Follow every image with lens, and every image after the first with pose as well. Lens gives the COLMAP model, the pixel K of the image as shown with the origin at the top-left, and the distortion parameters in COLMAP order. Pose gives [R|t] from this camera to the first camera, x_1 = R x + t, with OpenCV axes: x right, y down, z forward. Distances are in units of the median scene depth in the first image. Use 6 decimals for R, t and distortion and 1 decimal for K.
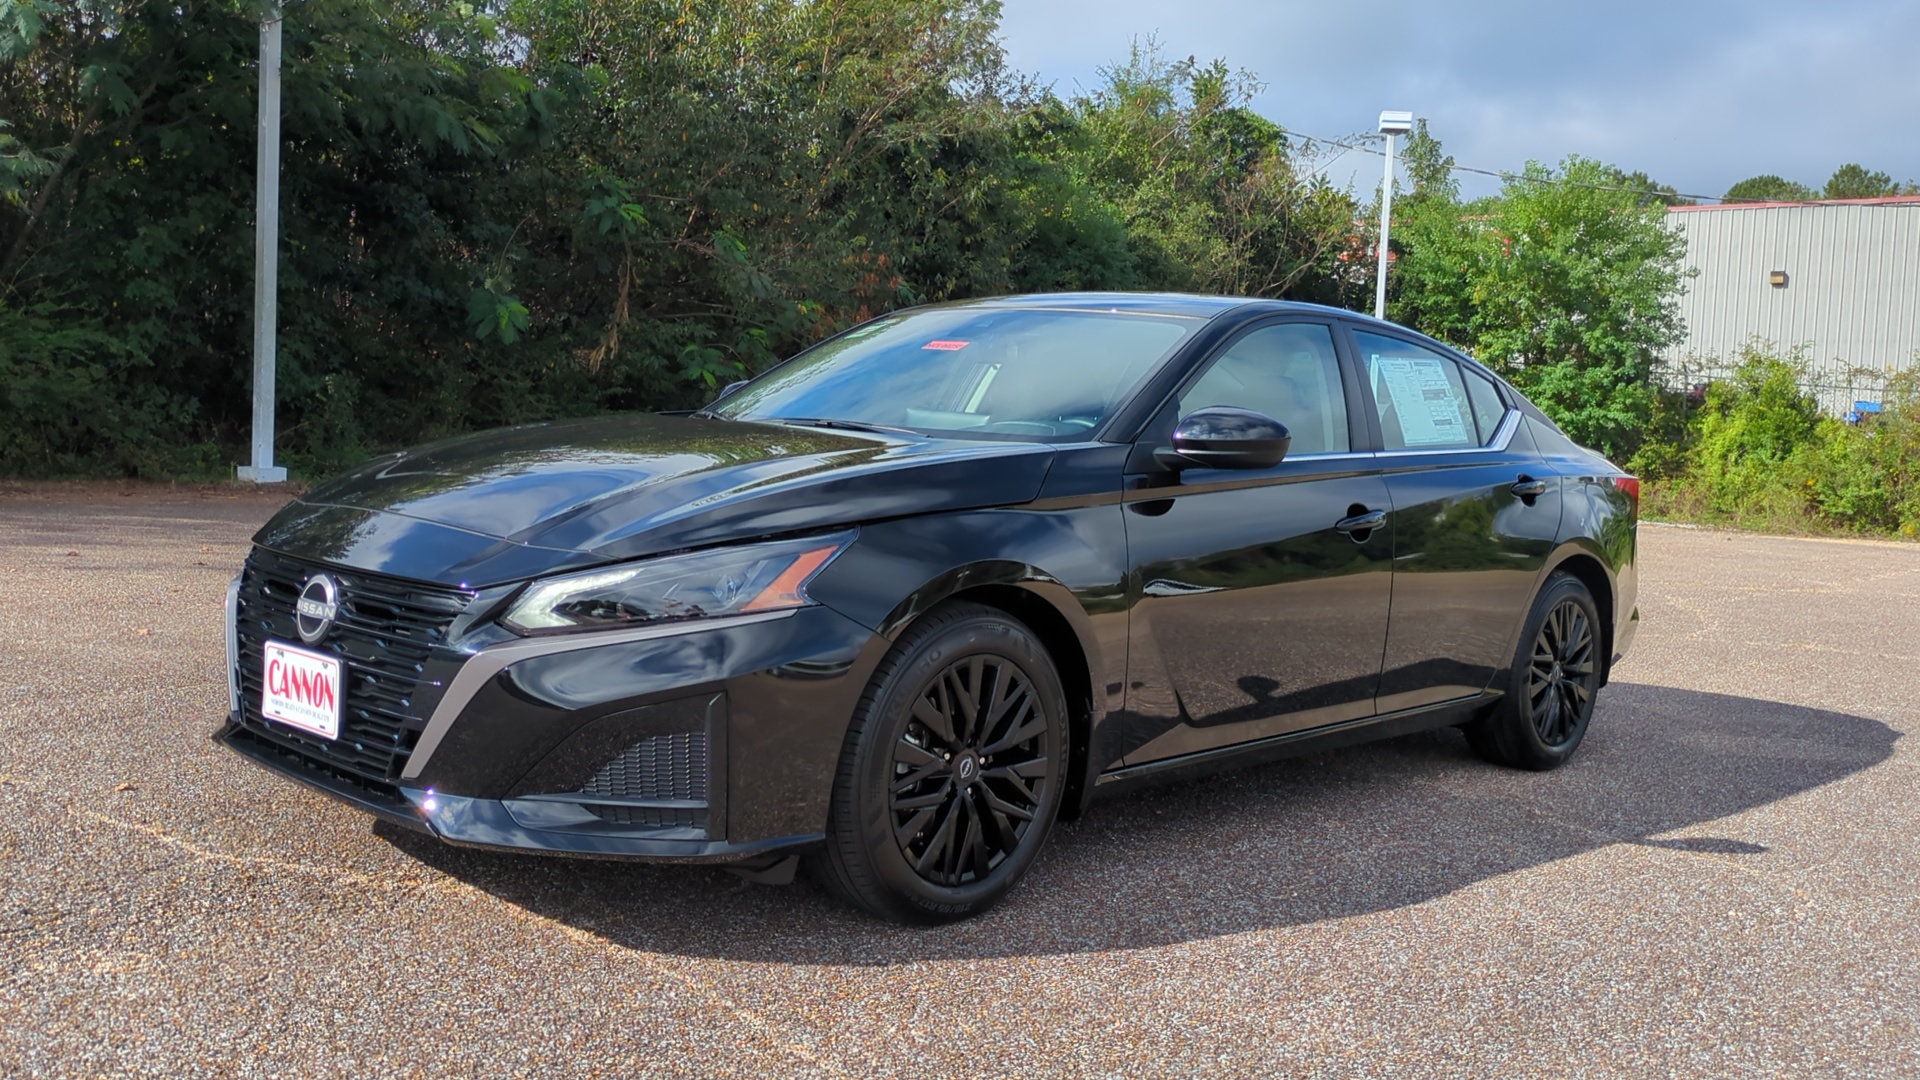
lens RADIAL K [[1540.3, 0, 960.0], [0, 1540.3, 540.0], [0, 0, 1]] dist [0.022258, -0.022383]
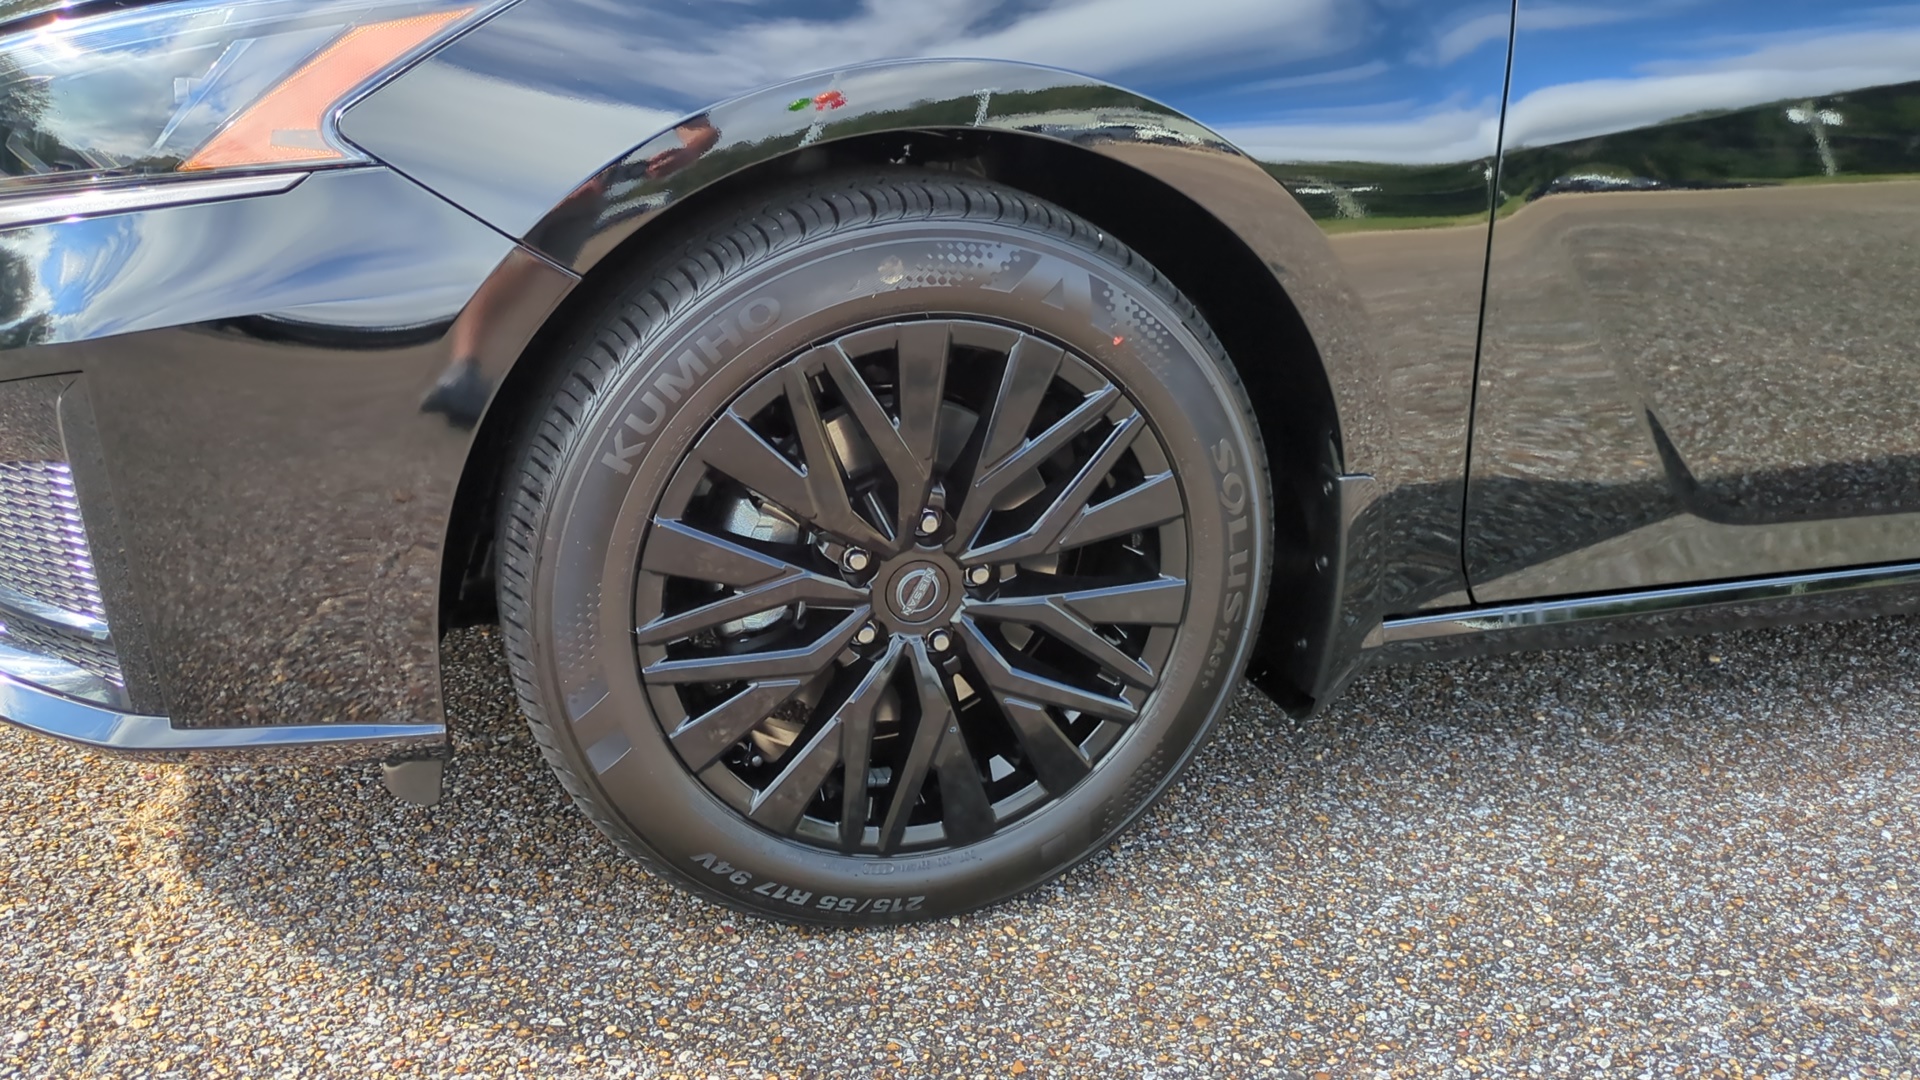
lens RADIAL K [[1540.3, 0, 960.0], [0, 1540.3, 540.0], [0, 0, 1]] dist [0.022258, -0.022383]
pose [[0.870925, 0.115618, -0.477621, 0.206596], [-0.011821, 0.976577, 0.214845, 0.043484], [0.491274, -0.181468, 0.851892, 0.636824]]
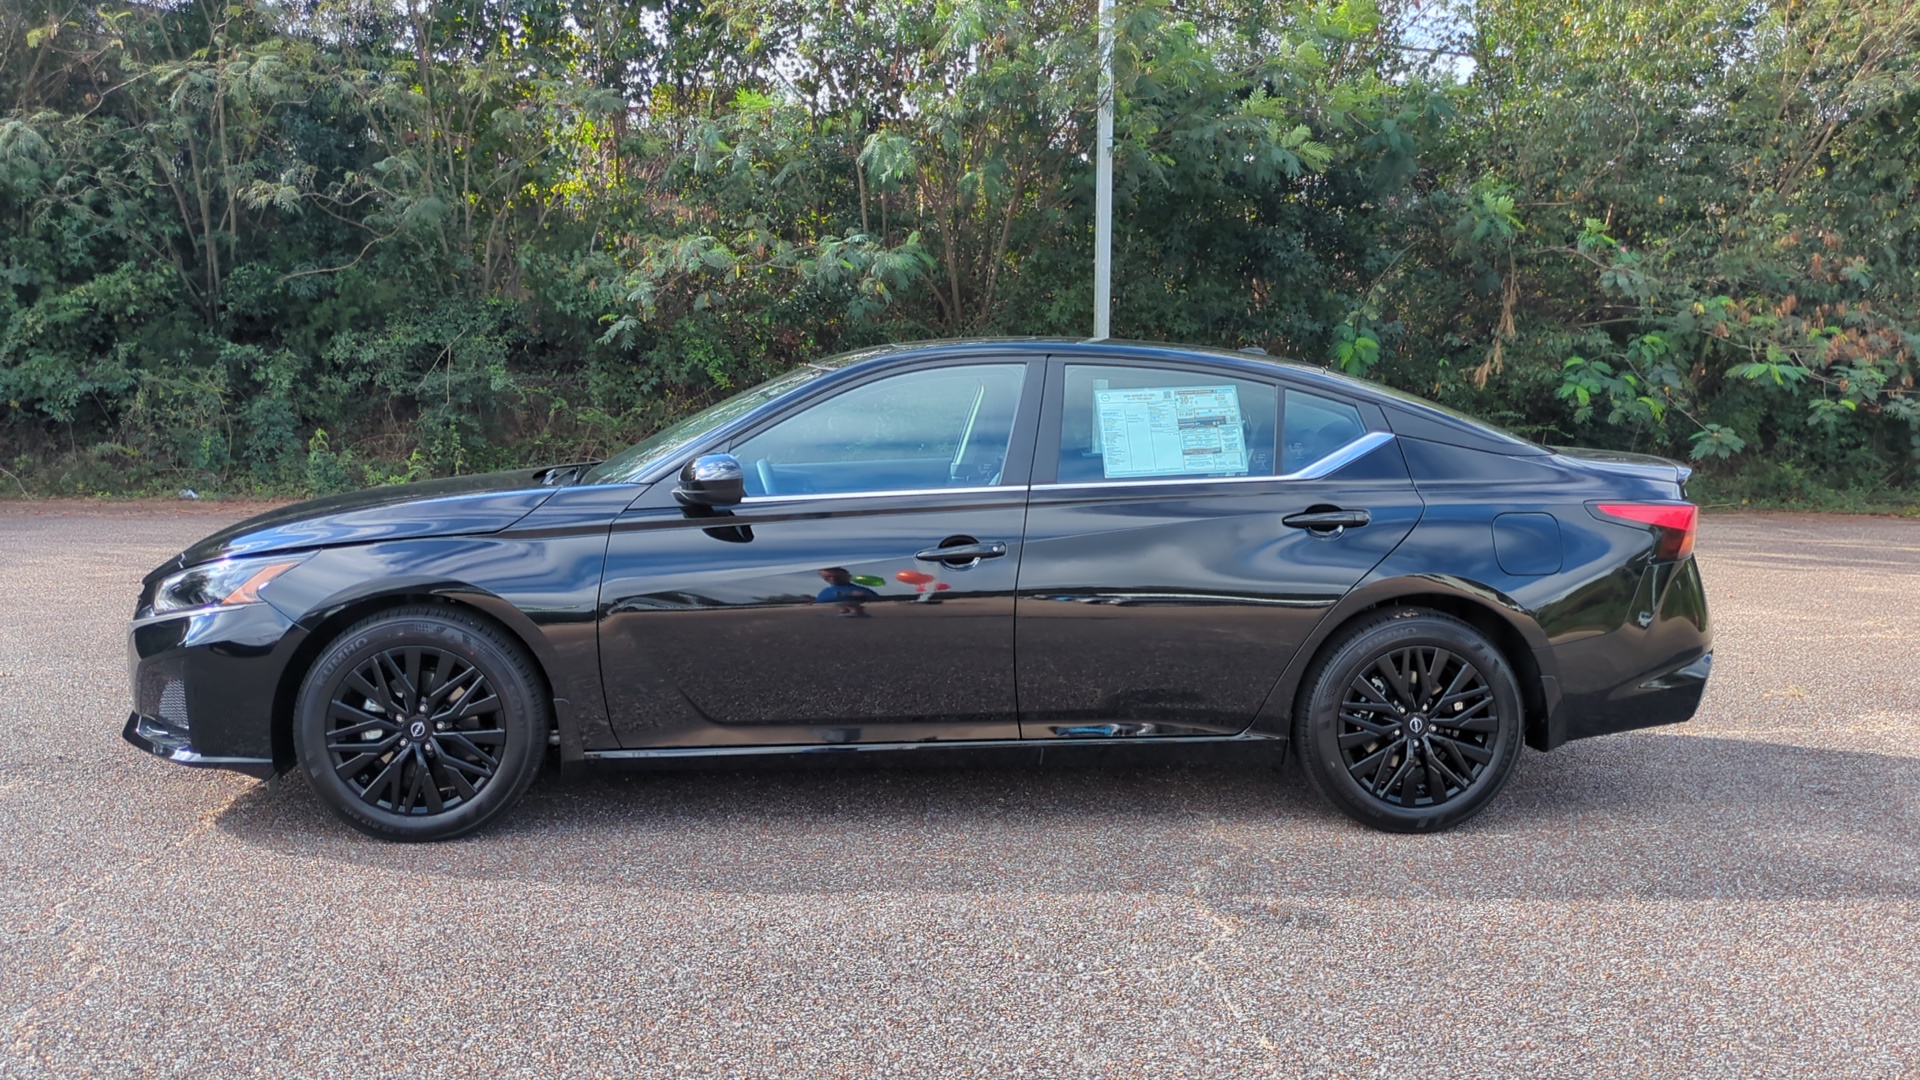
lens RADIAL K [[1540.3, 0, 960.0], [0, 1540.3, 540.0], [0, 0, 1]] dist [0.022258, -0.022383]
pose [[0.757861, 0.012144, -0.652303, 1.221776], [-0.018840, 0.999817, -0.003275, -0.021944], [0.652144, 0.014771, 0.757951, 0.272393]]
